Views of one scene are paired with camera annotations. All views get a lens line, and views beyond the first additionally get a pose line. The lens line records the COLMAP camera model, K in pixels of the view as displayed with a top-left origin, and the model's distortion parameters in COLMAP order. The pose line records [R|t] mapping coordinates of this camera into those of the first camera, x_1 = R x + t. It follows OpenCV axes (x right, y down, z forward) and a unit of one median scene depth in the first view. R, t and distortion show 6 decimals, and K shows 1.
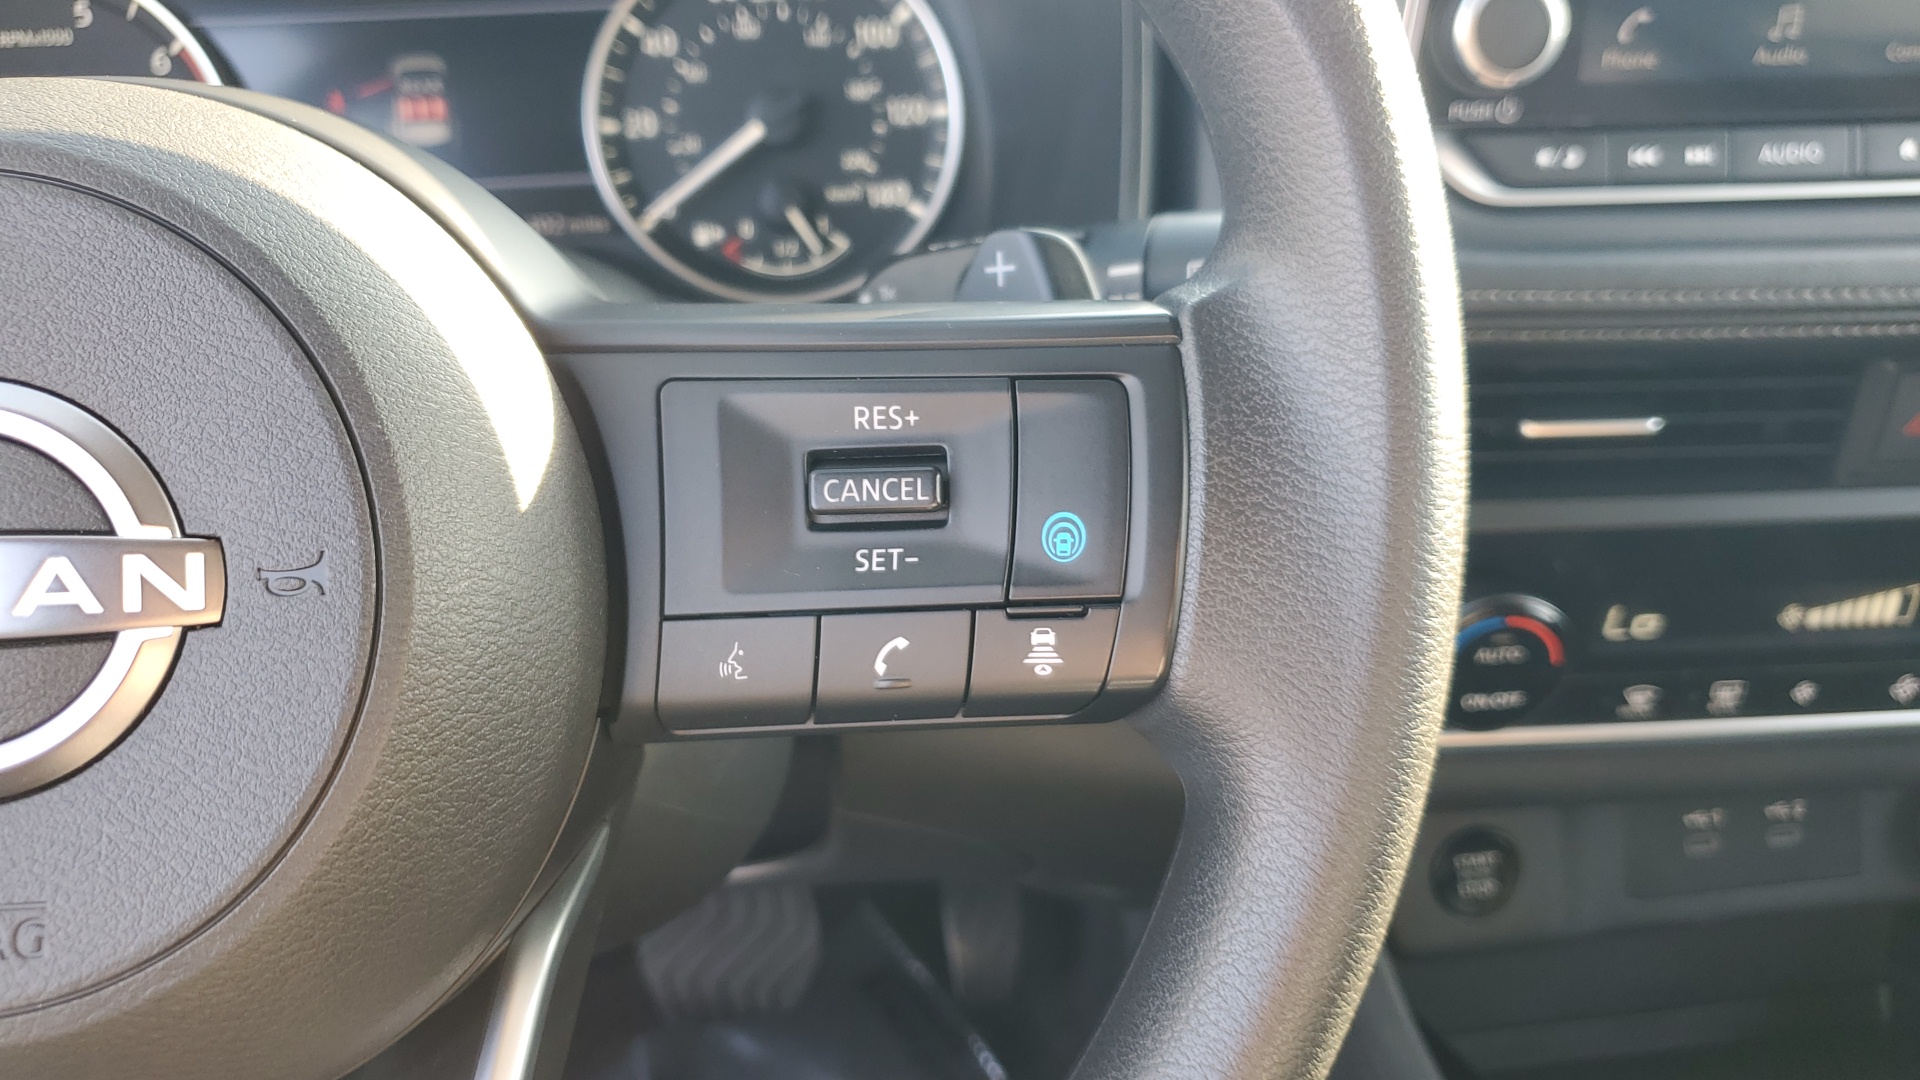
lens RADIAL K [[1539.3, 0, 961.4], [0, 1539.3, 529.6], [0, 0, 1]] dist [-0.003710, -0.008119]
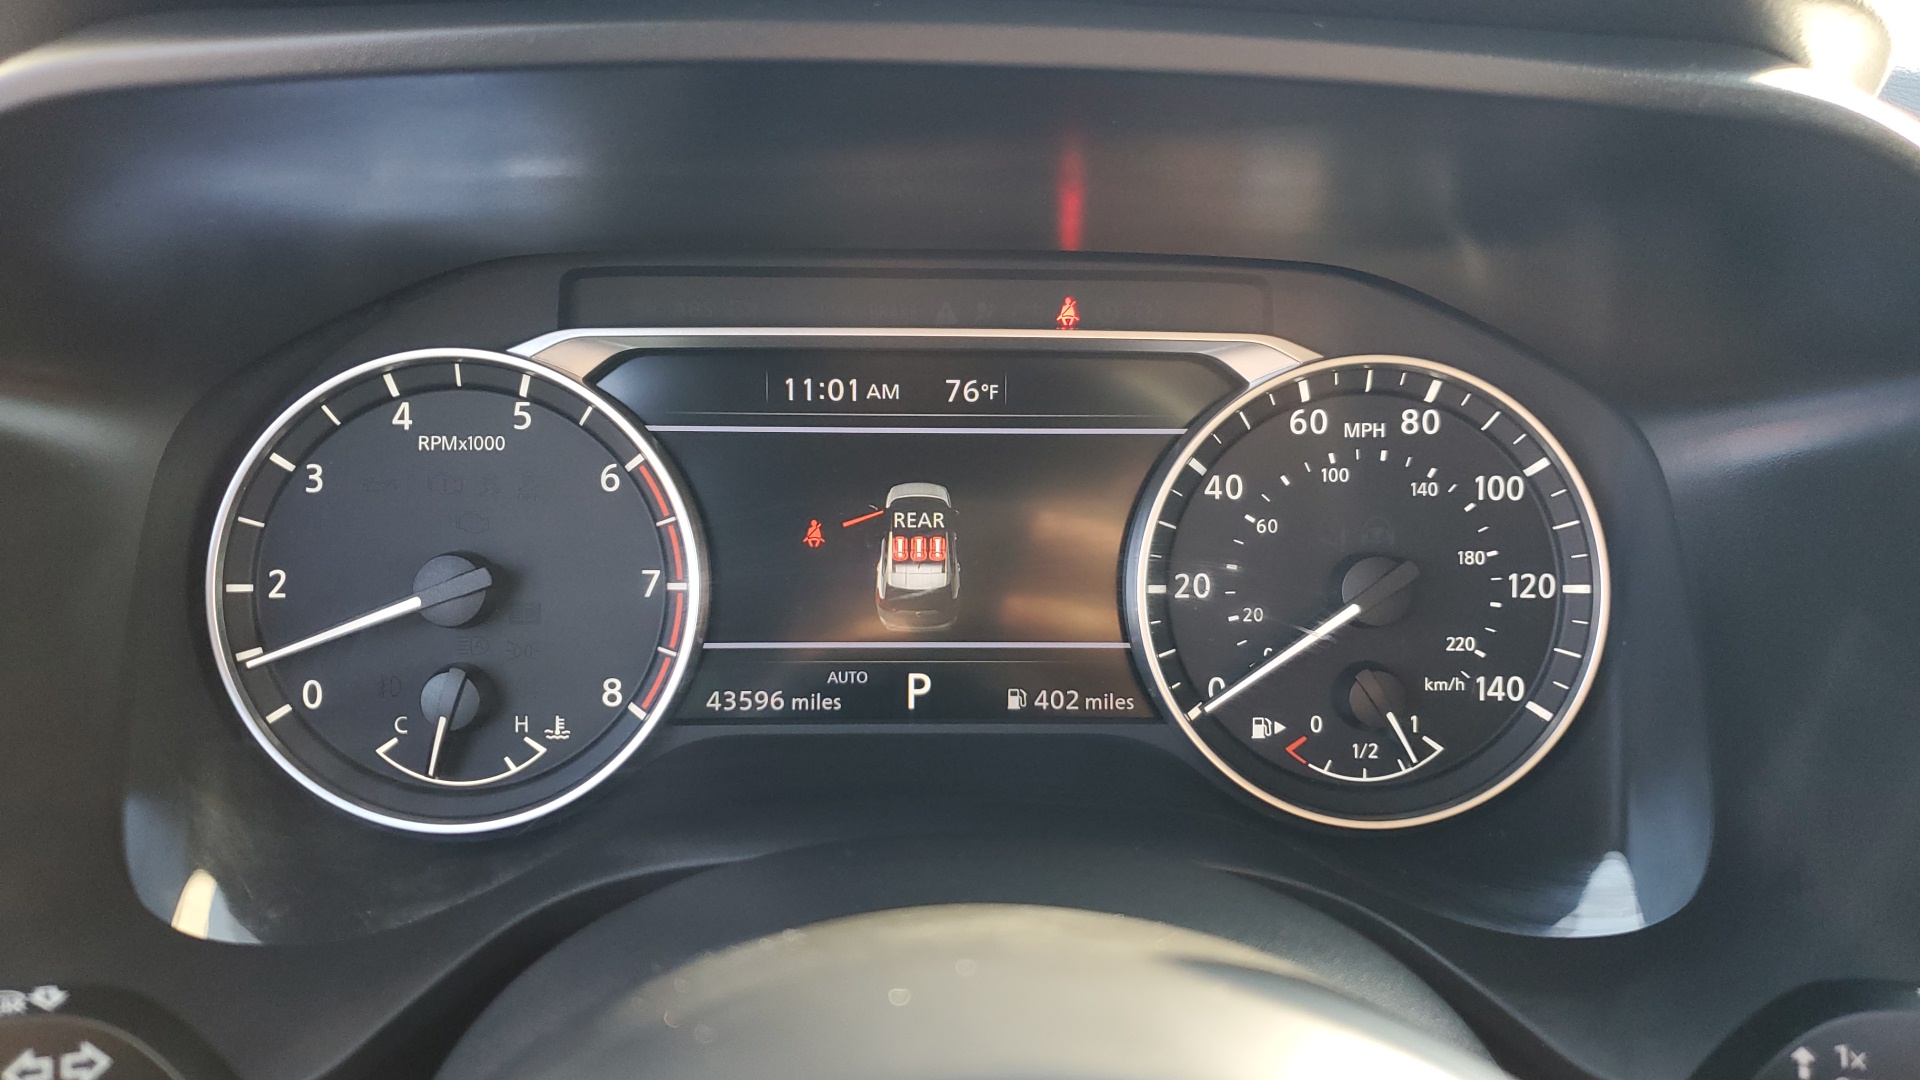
lens RADIAL K [[1471.9, 0, 960.0], [0, 1471.9, 540.0], [0, 0, 1]] dist [0.064907, -0.006306]
pose [[0.994536, 0.064127, -0.082374, -0.328421], [-0.072068, 0.992637, -0.097351, -0.251376], [0.075525, 0.102755, 0.991835, 0.289929]]
